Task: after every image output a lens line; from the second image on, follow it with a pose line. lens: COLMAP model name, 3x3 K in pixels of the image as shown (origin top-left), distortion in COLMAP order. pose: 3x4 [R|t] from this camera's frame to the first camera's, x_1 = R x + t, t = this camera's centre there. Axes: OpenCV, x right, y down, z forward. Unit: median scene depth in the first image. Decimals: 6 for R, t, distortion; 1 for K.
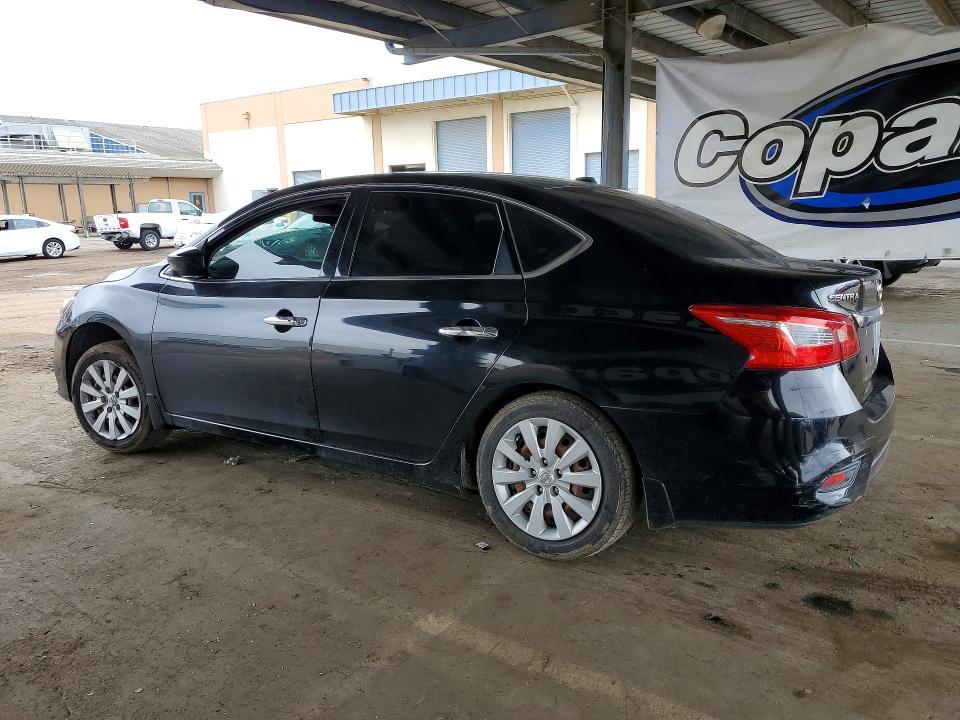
lens RADIAL K [[729.5, 0, 480.0], [0, 729.5, 360.0], [0, 0, 1]] dist [0.007752, 0.006106]
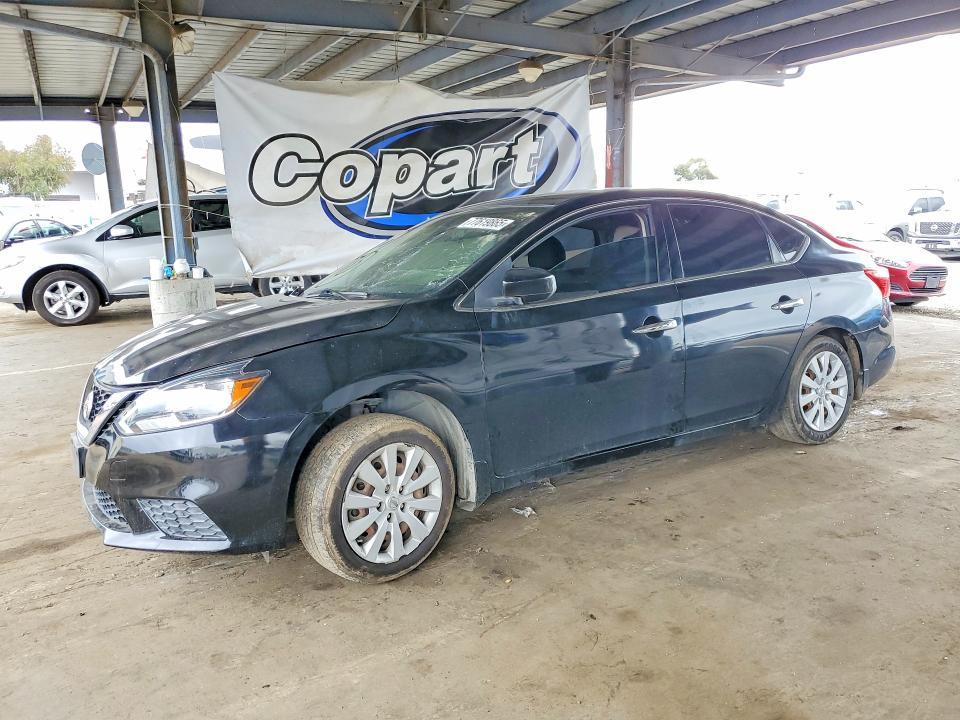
lens RADIAL K [[774.9, 0, 480.0], [0, 774.9, 360.0], [0, 0, 1]] dist [-0.000931, -0.000531]
pose [[0.406246, -0.155873, 0.900371, -0.670520], [0.194263, 0.977551, 0.081583, -0.071074], [-0.892875, 0.141766, 0.427407, 0.372559]]
